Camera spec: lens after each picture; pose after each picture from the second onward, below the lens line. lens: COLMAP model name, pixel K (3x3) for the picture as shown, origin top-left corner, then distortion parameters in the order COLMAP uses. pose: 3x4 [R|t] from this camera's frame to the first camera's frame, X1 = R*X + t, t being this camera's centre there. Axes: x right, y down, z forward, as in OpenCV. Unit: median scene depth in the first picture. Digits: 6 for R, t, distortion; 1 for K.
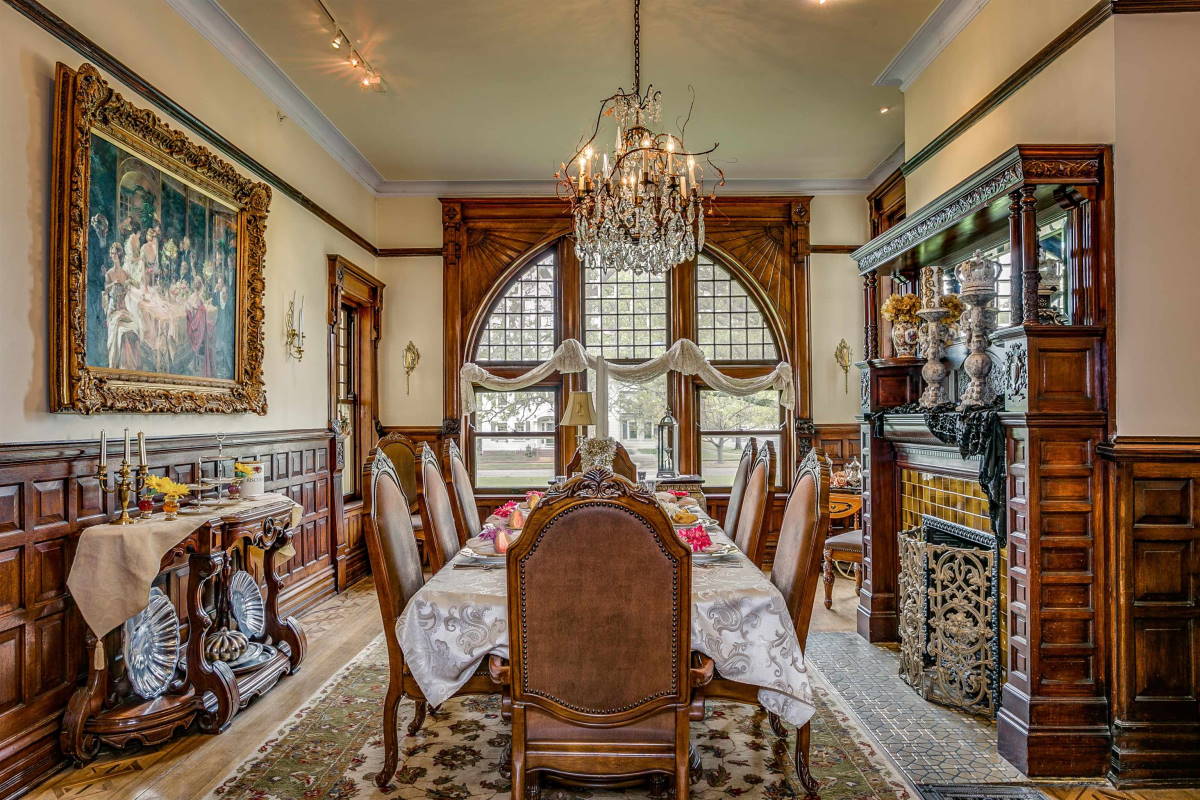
lens RADIAL K [[785.9, 0, 598.6], [0, 785.9, 405.0], [0, 0, 1]] dist [-0.022544, 0.014483]
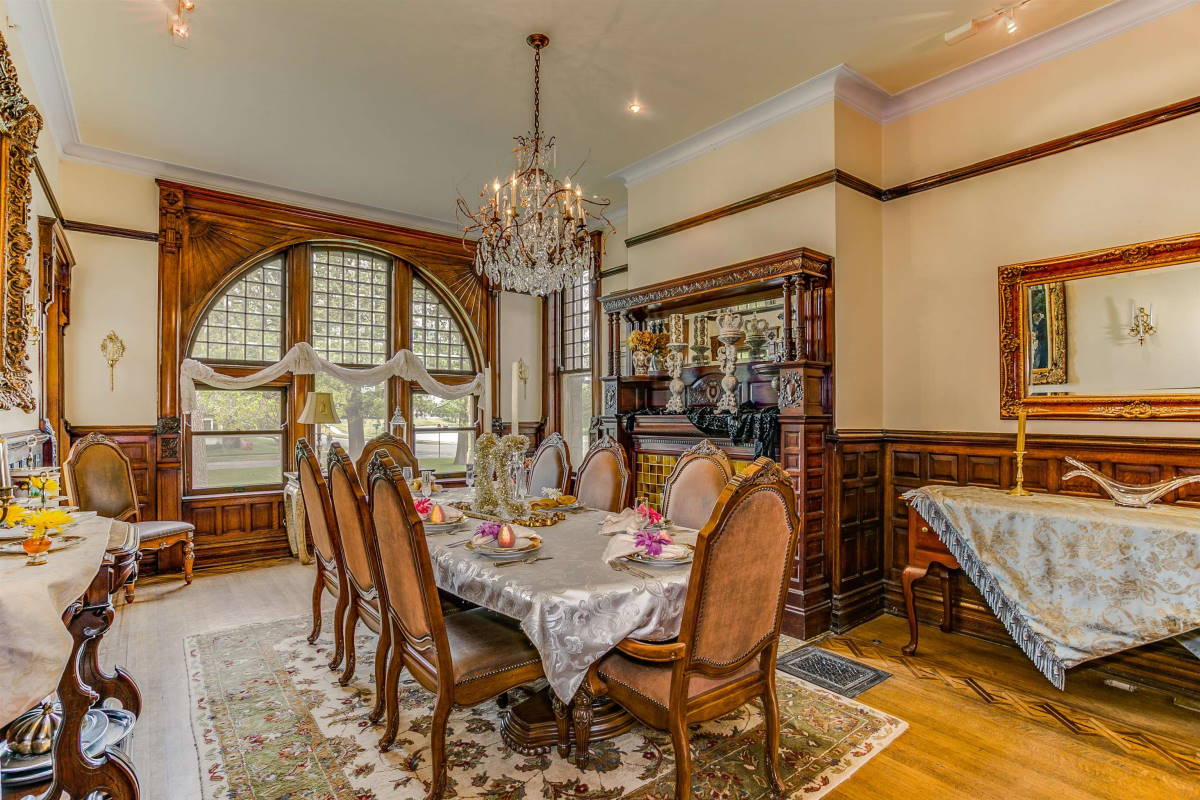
lens RADIAL K [[598.2, 0, 601.6], [0, 598.2, 405.9], [0, 0, 1]] dist [-0.027693, 0.003076]
pose [[0.778368, 0.013686, 0.627660, -0.224469], [-0.012434, 0.999902, -0.006383, 0.001869], [-0.627686, -0.002836, 0.778462, 0.126494]]
